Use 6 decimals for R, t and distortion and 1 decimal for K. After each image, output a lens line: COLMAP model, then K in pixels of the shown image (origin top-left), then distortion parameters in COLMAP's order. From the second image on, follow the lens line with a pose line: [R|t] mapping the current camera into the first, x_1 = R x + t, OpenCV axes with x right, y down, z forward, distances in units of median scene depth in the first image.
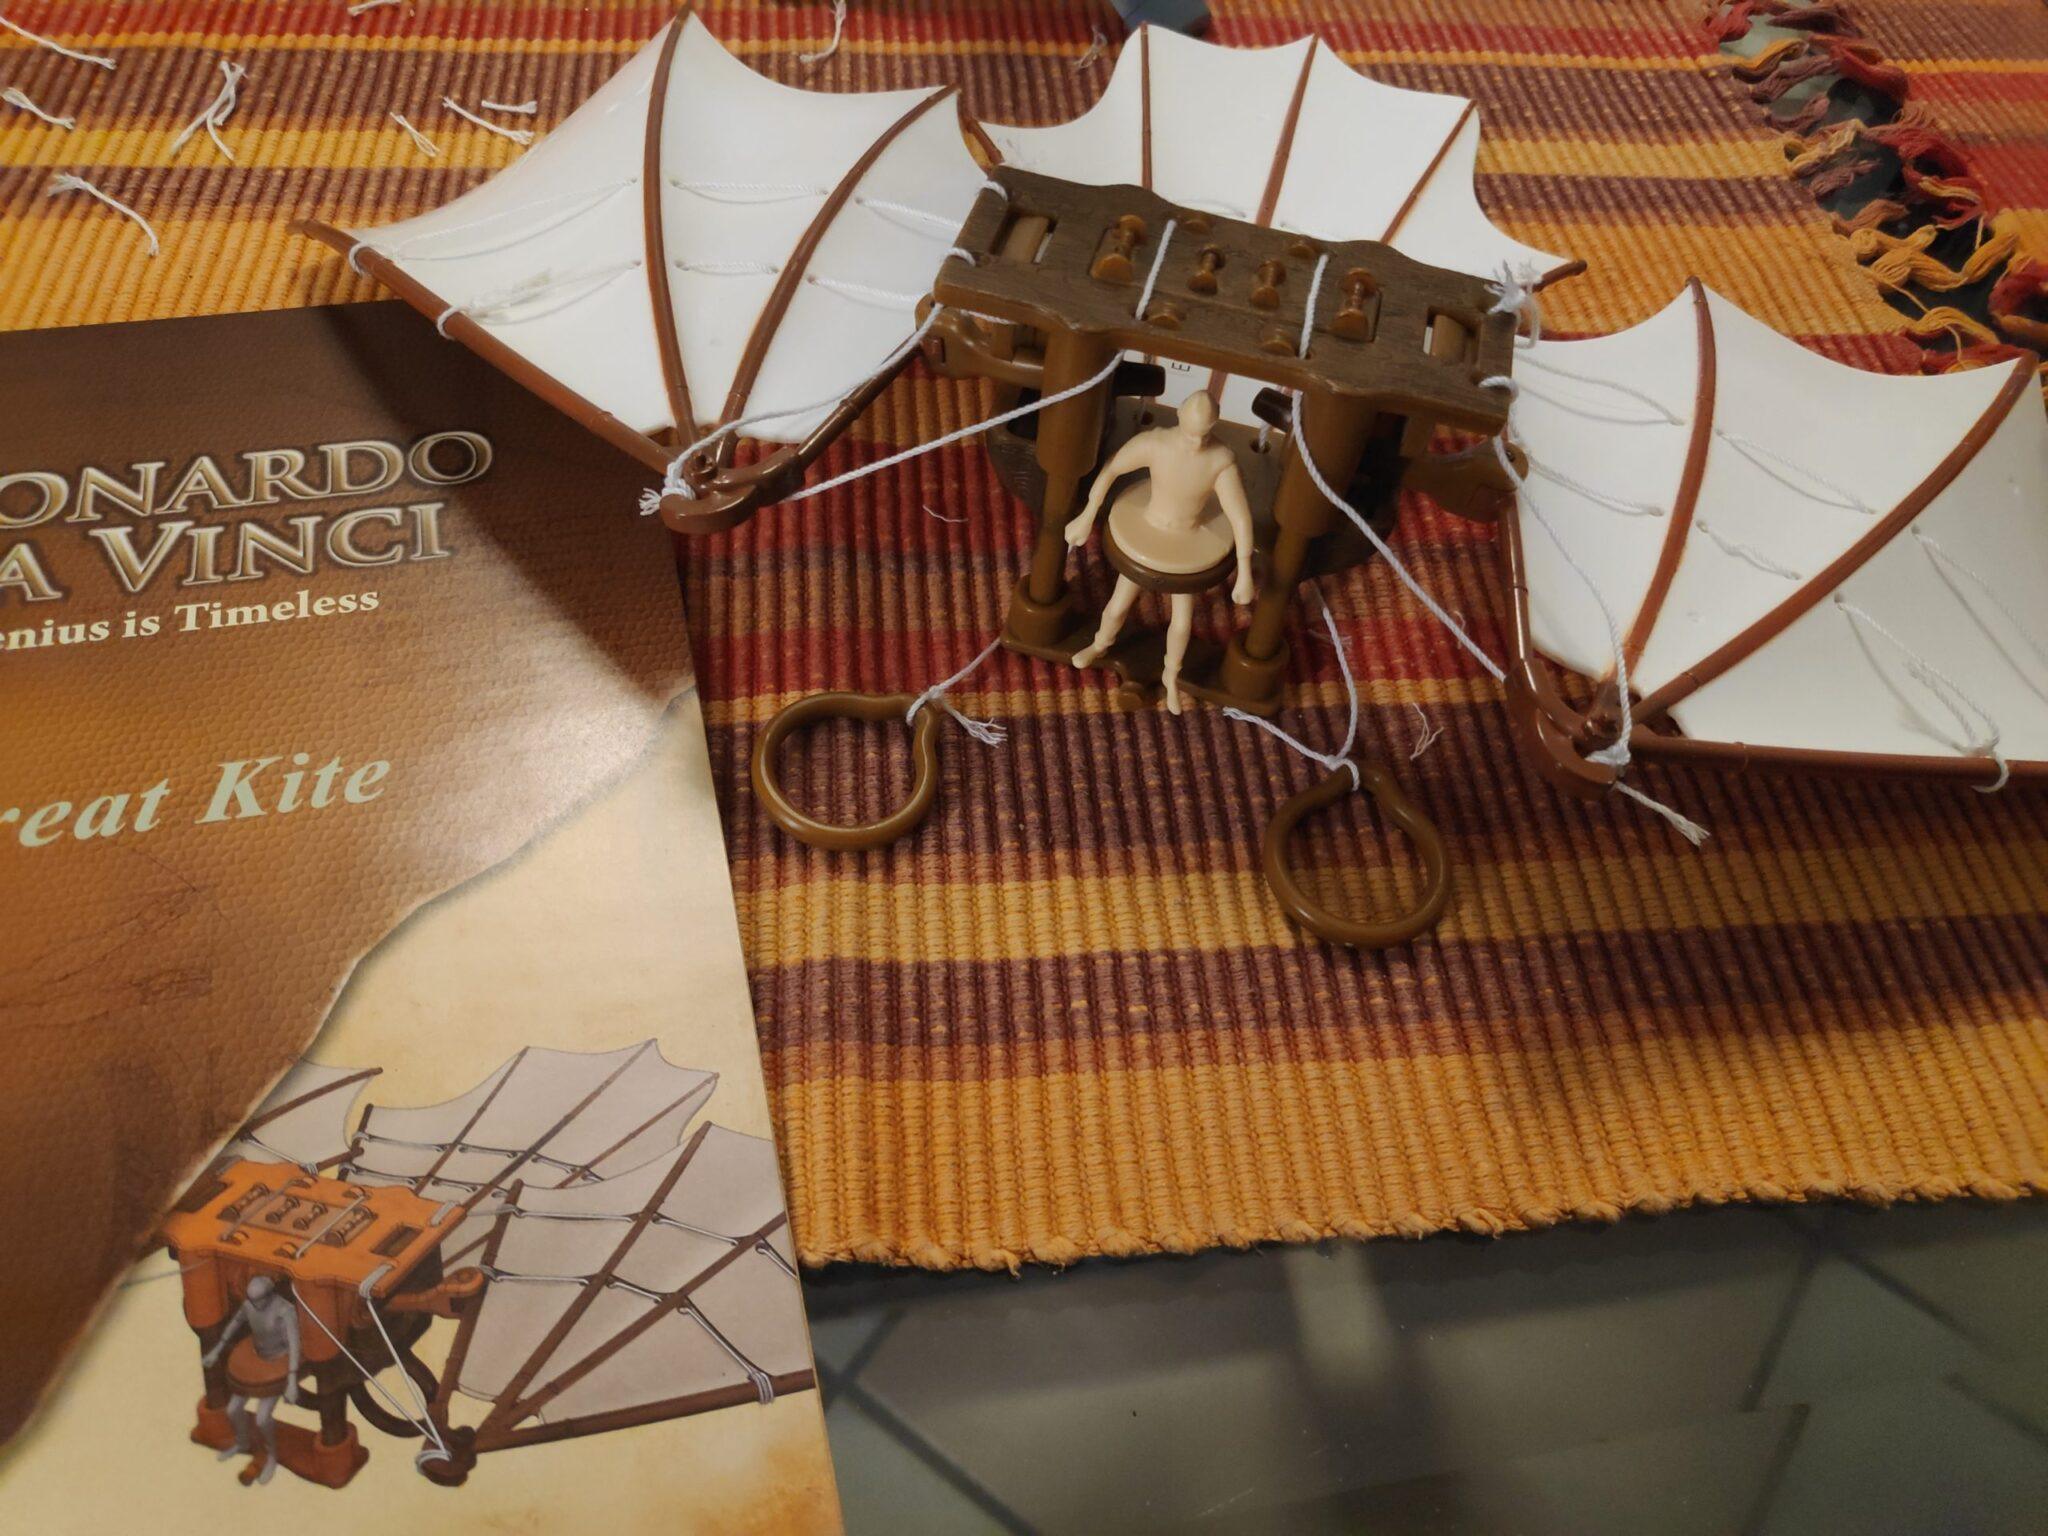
lens RADIAL K [[1548.6, 0, 1024.0], [0, 1548.6, 768.0], [0, 0, 1]] dist [-0.023482, 0.007939]
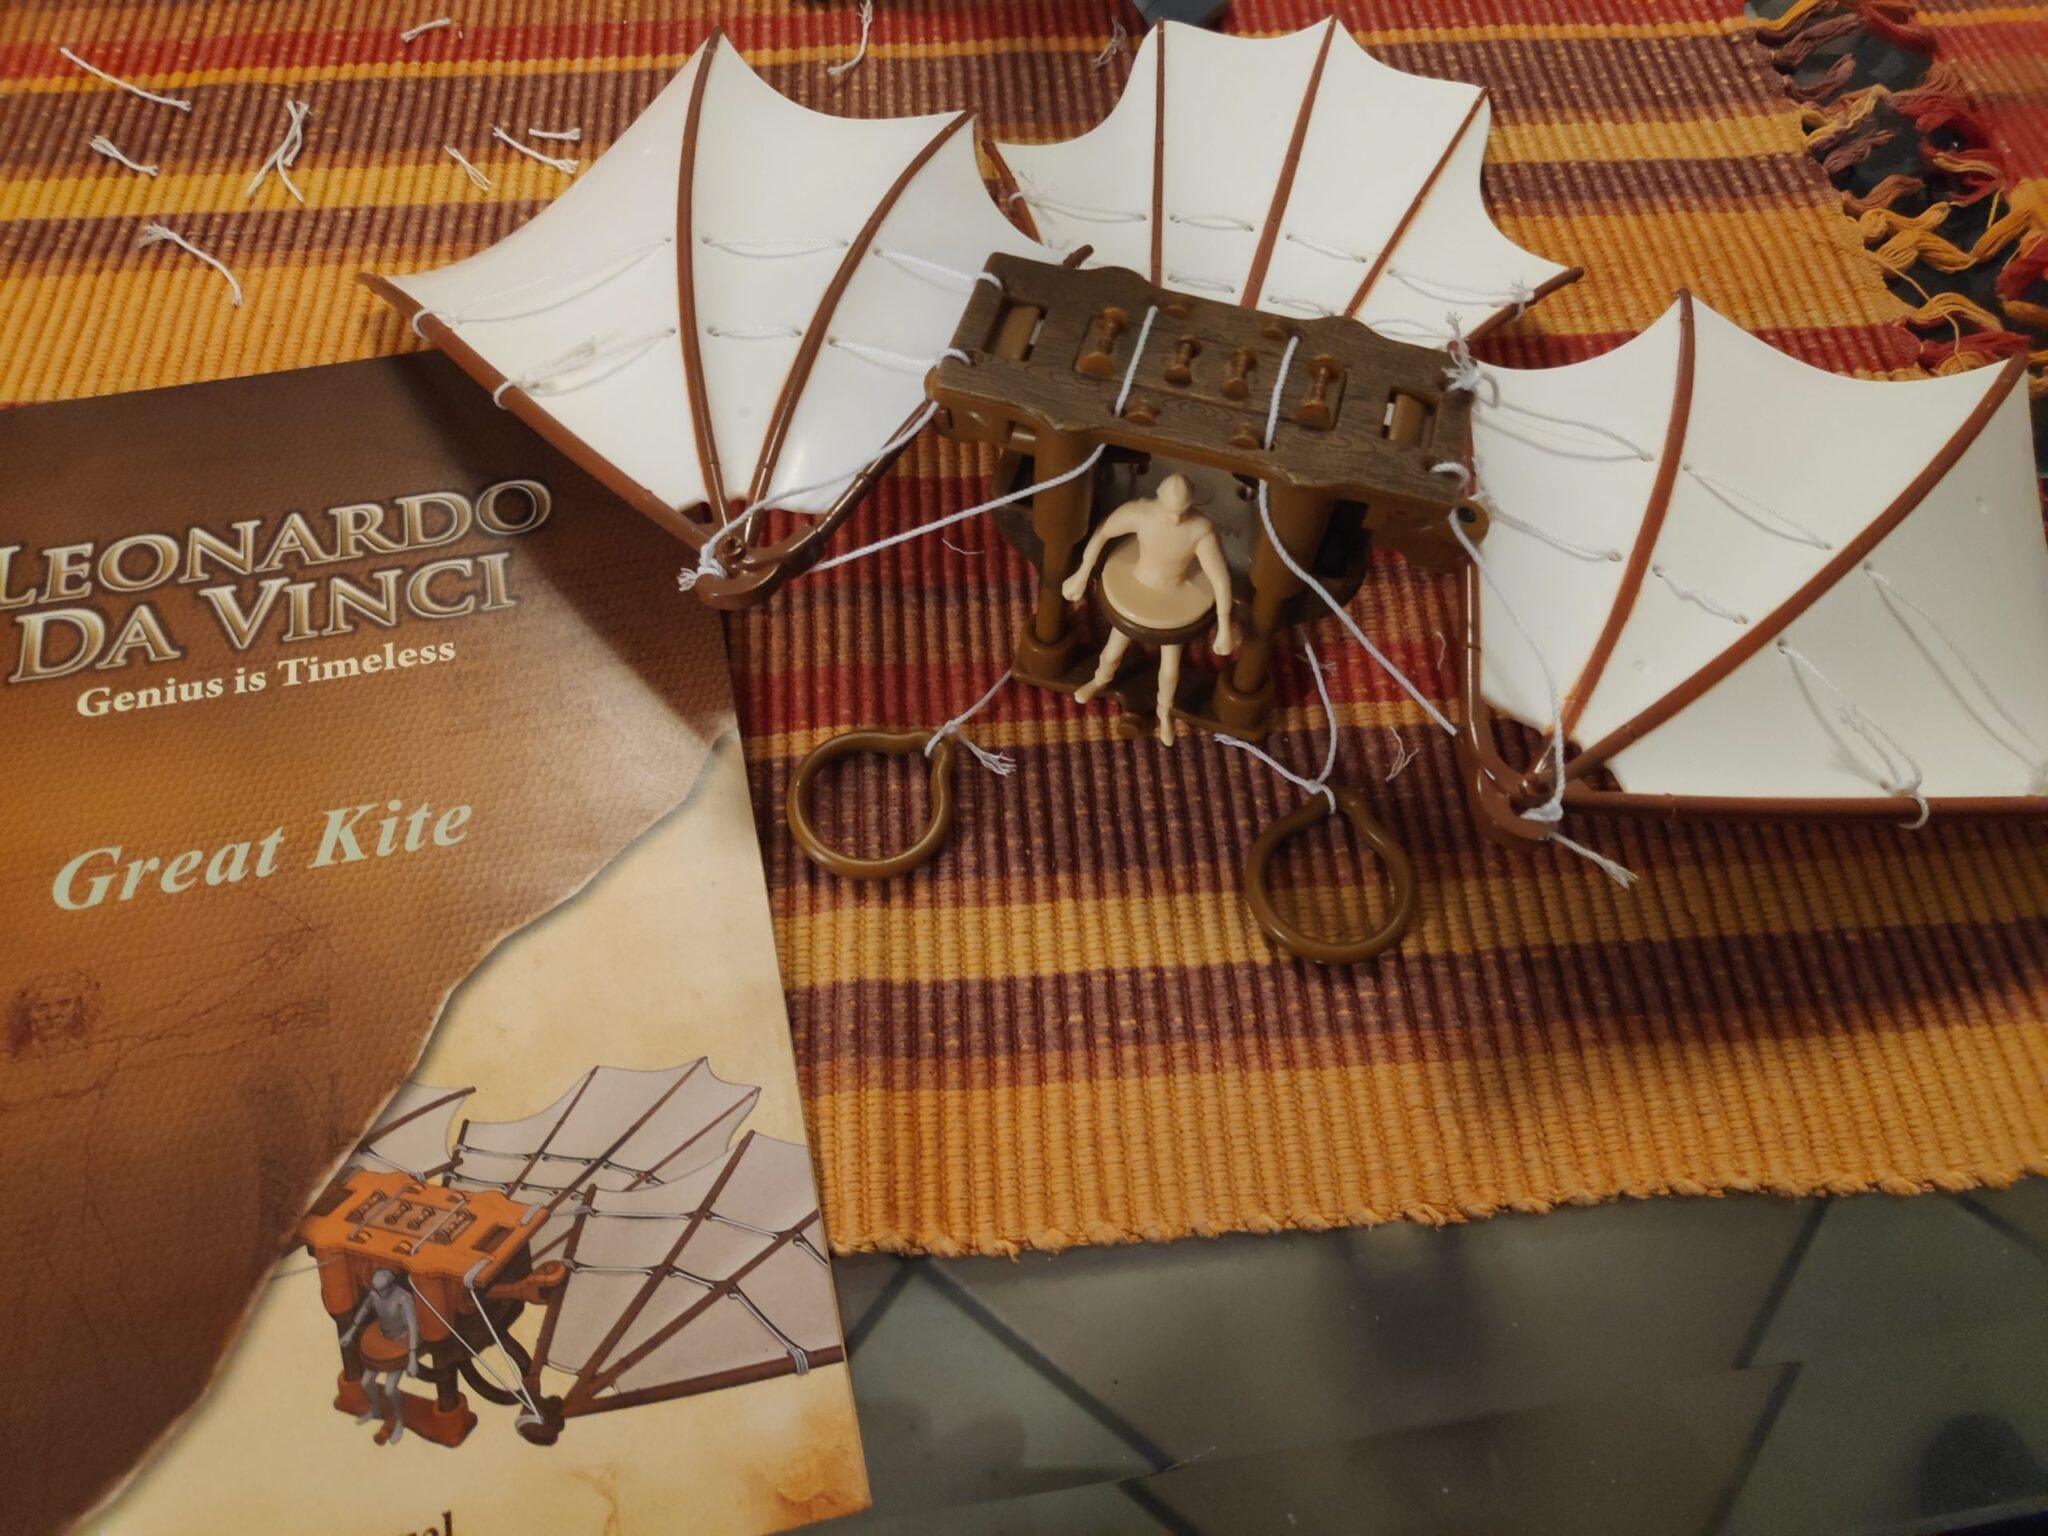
lens RADIAL K [[1541.5, 0, 1024.0], [0, 1541.5, 768.0], [0, 0, 1]] dist [-0.009167, -0.008099]
pose [[0.998294, -0.010325, -0.057473, 0.060685], [0.015797, 0.995296, 0.095584, -0.130401], [0.056216, -0.096329, 0.993761, -0.101479]]
